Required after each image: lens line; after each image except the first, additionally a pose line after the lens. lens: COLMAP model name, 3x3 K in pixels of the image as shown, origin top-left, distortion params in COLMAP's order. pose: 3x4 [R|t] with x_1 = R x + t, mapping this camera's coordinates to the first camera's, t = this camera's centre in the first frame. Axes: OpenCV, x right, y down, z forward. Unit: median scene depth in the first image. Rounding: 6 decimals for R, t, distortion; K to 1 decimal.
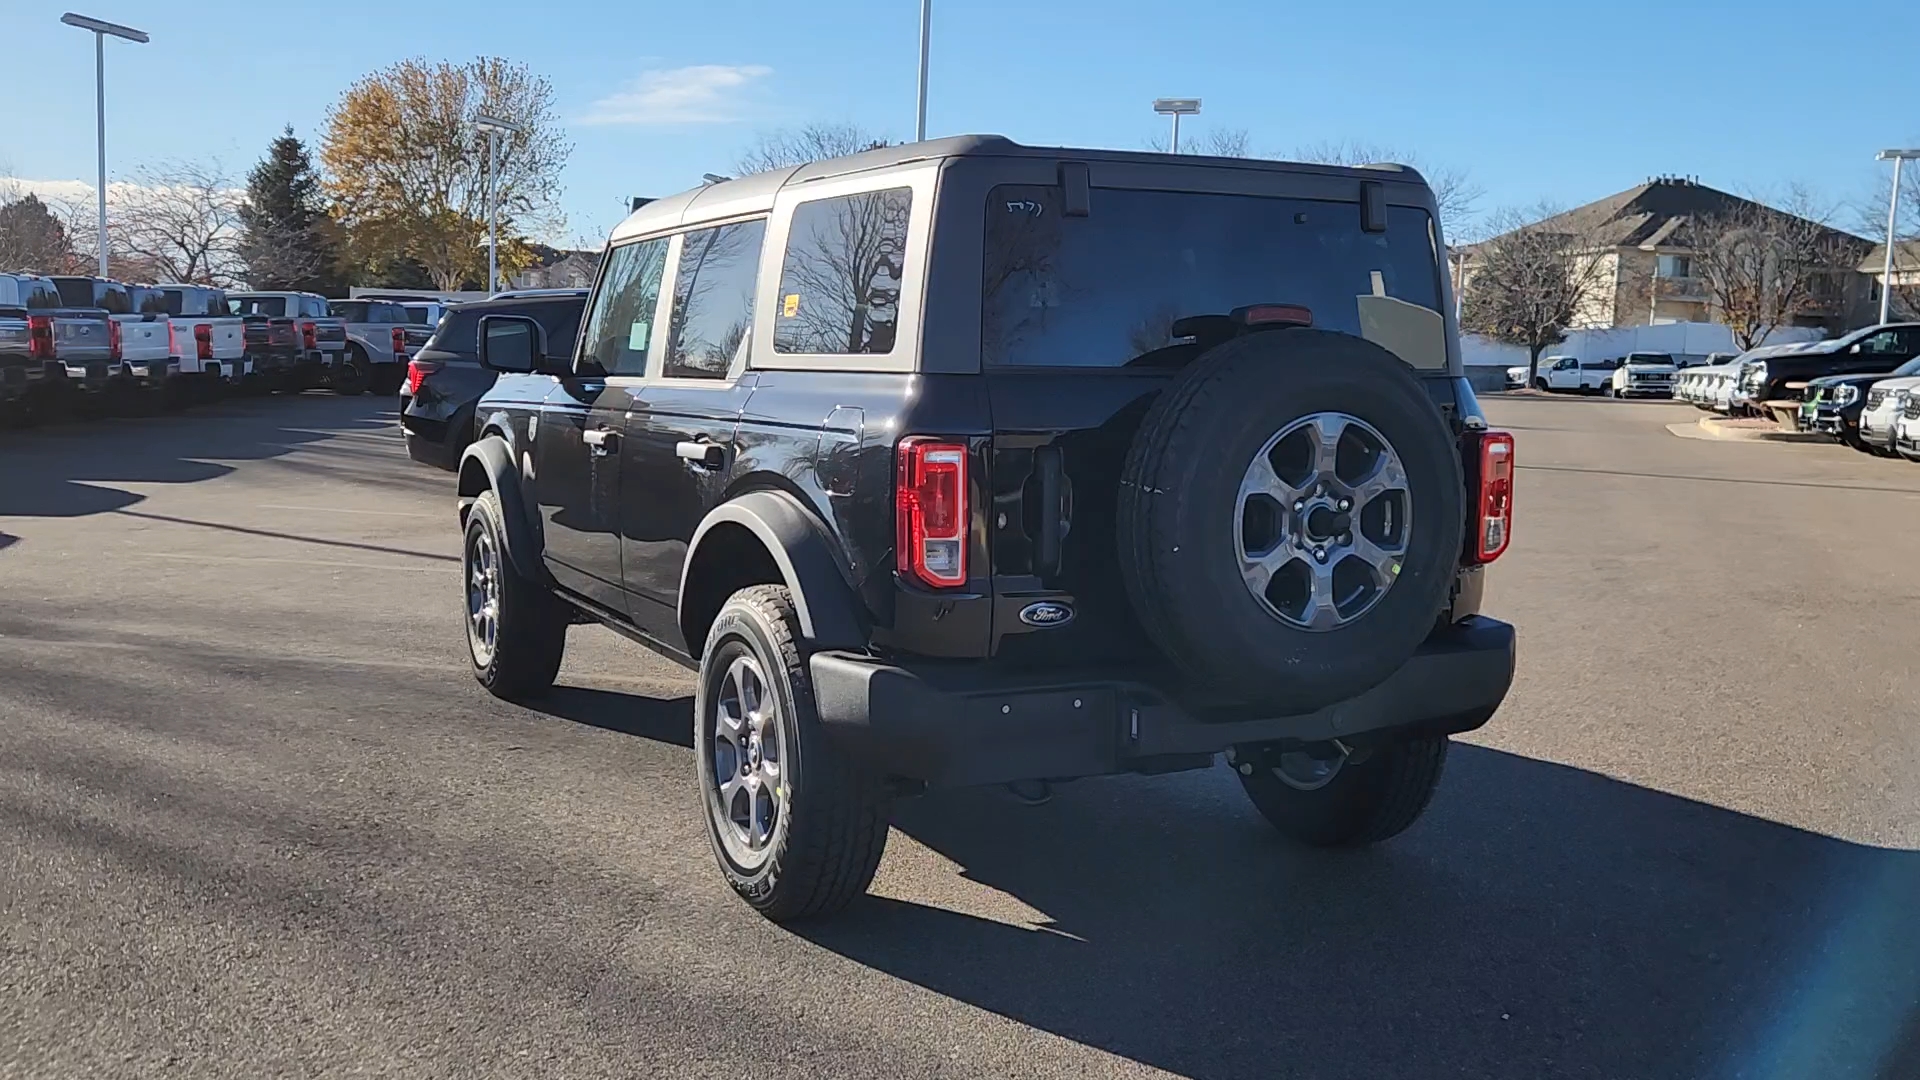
lens RADIAL K [[2118.5, 0, 961.7], [0, 2118.5, 581.8], [0, 0, 1]] dist [0.033832, 0.009662]
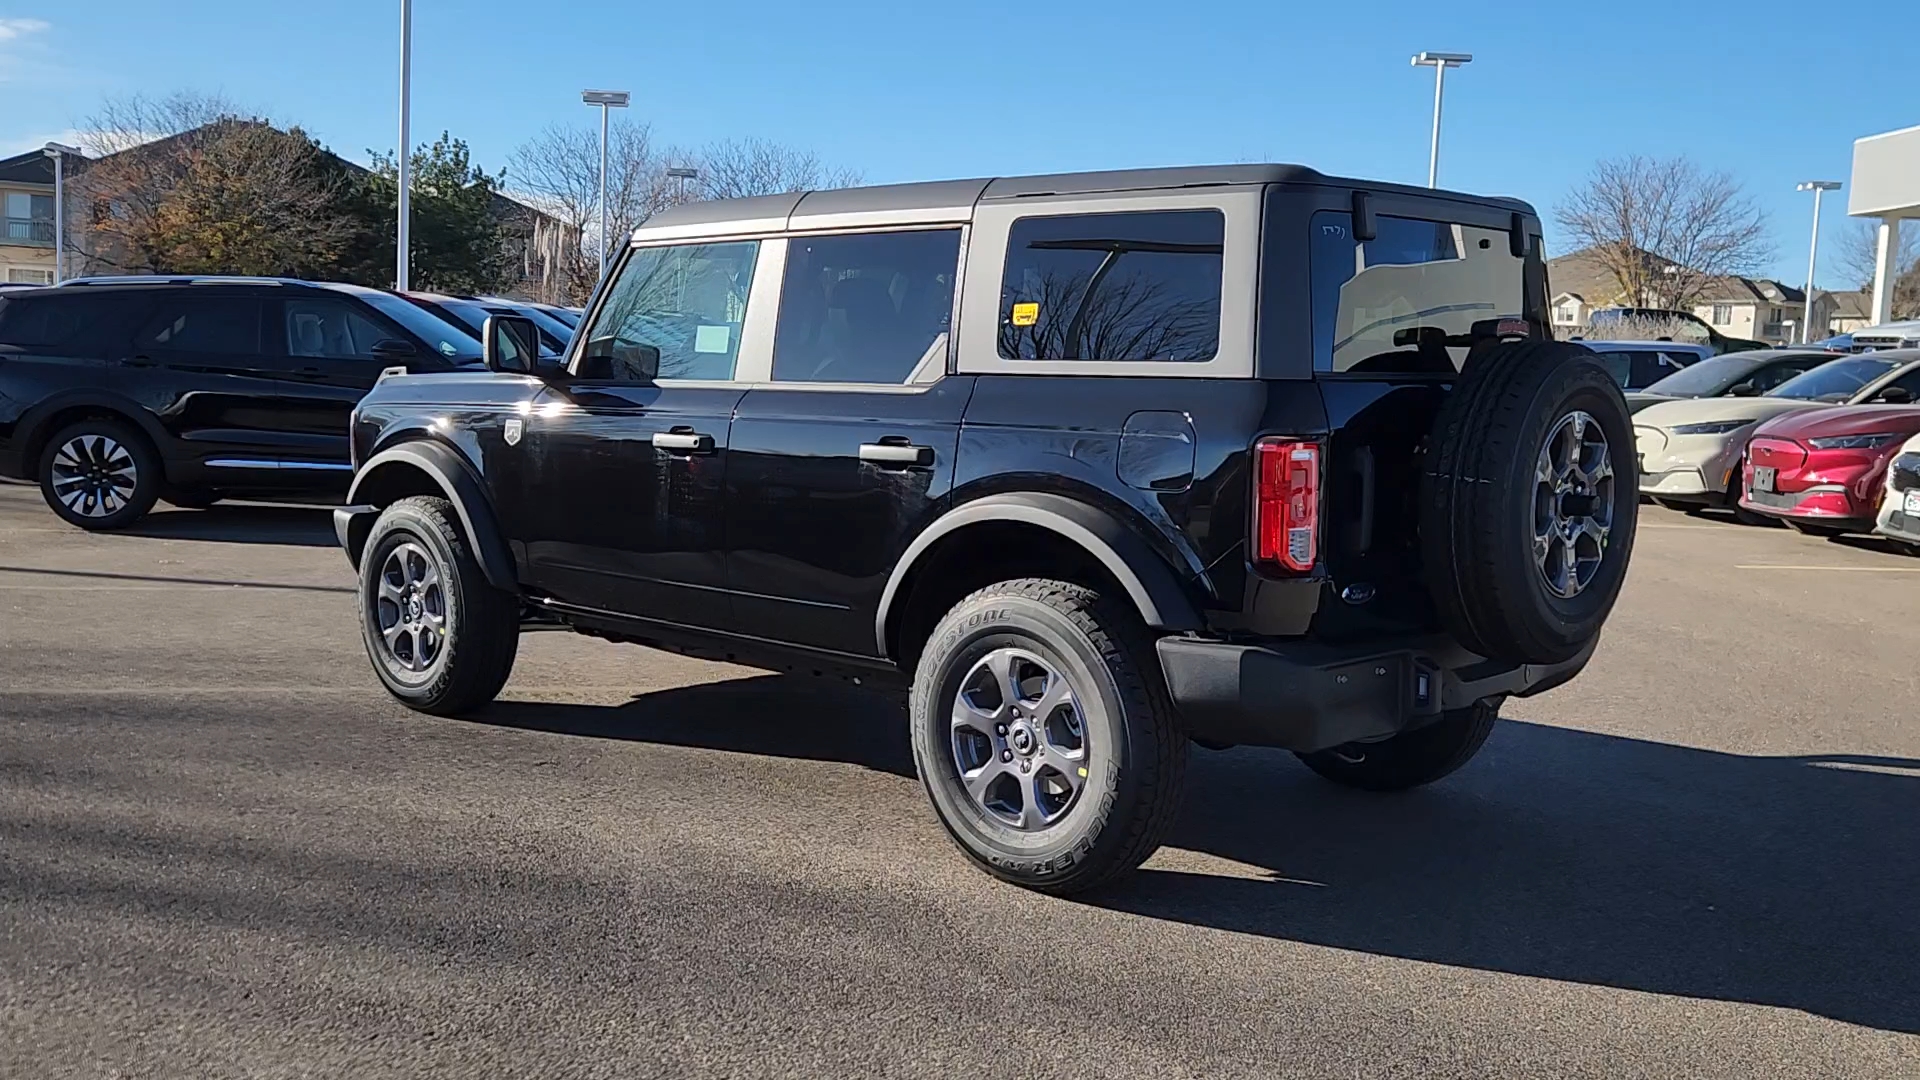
lens RADIAL K [[2152.0, 0, 956.6], [0, 2152.0, 571.7], [0, 0, 1]] dist [0.027913, 0.008013]
pose [[0.918335, -0.038693, 0.393908, -0.551032], [0.038714, 0.999219, 0.007897, -0.012214], [-0.393906, 0.007998, 0.919116, 0.030646]]
